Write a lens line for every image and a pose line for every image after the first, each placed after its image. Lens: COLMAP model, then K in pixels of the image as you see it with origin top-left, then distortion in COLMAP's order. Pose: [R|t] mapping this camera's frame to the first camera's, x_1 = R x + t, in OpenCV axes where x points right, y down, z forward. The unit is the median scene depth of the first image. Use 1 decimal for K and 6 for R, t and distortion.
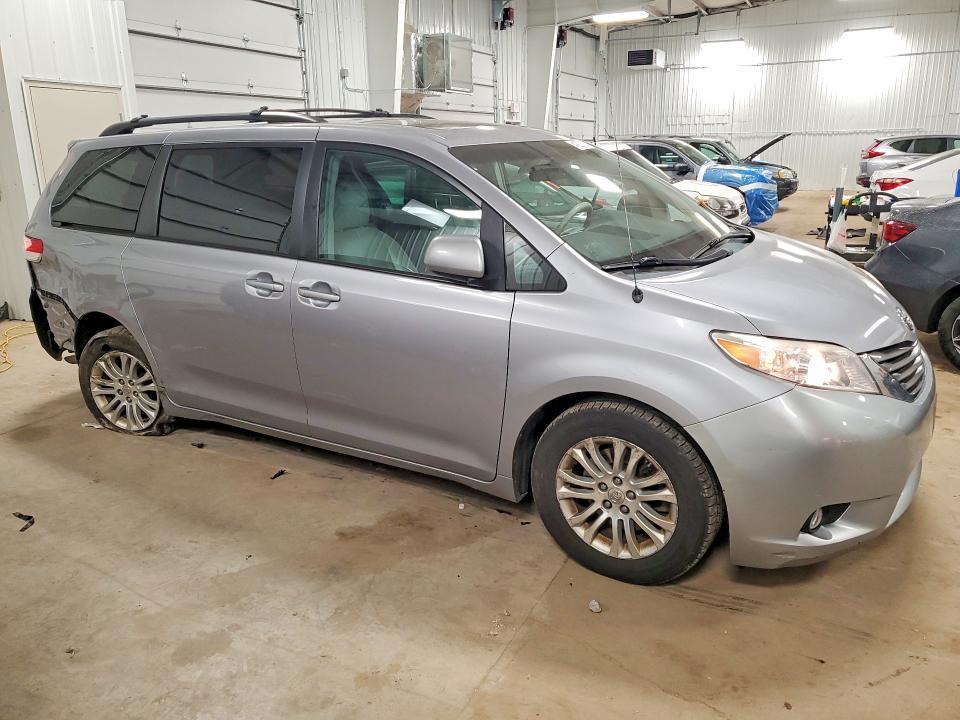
lens RADIAL K [[784.5, 0, 482.8], [0, 784.5, 363.4], [0, 0, 1]] dist [0.029620, -0.000402]
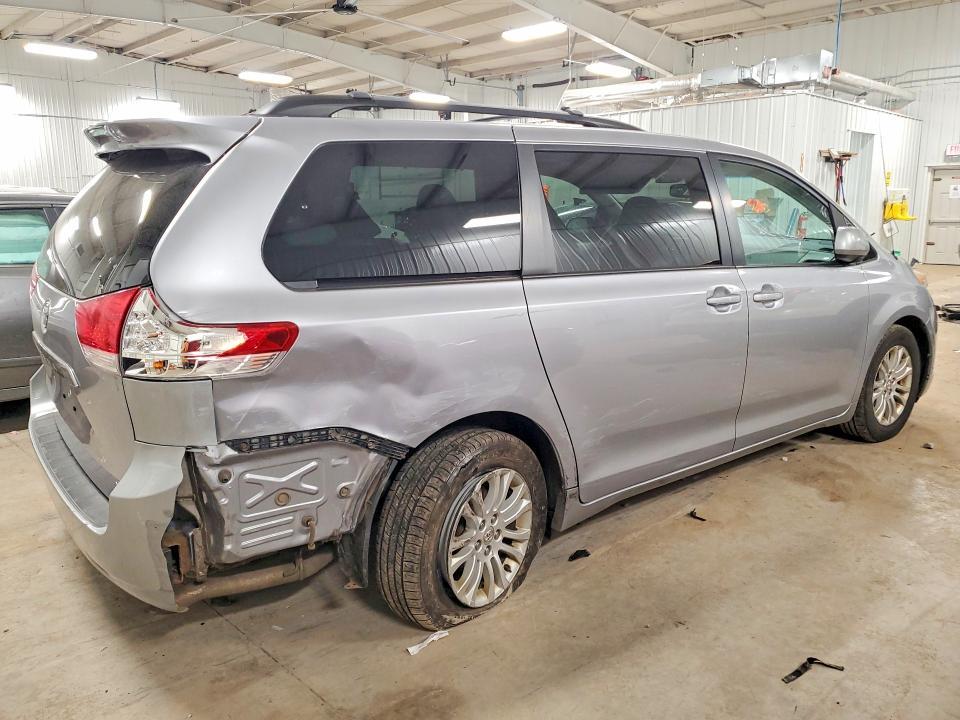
lens RADIAL K [[784.5, 0, 482.6], [0, 784.5, 357.1], [0, 0, 1]] dist [0.029620, -0.000402]
pose [[0.300279, -0.170128, 0.938557, -1.277159], [0.258251, 0.961716, 0.091702, -0.198993], [-0.918226, 0.214847, 0.332719, 0.990290]]
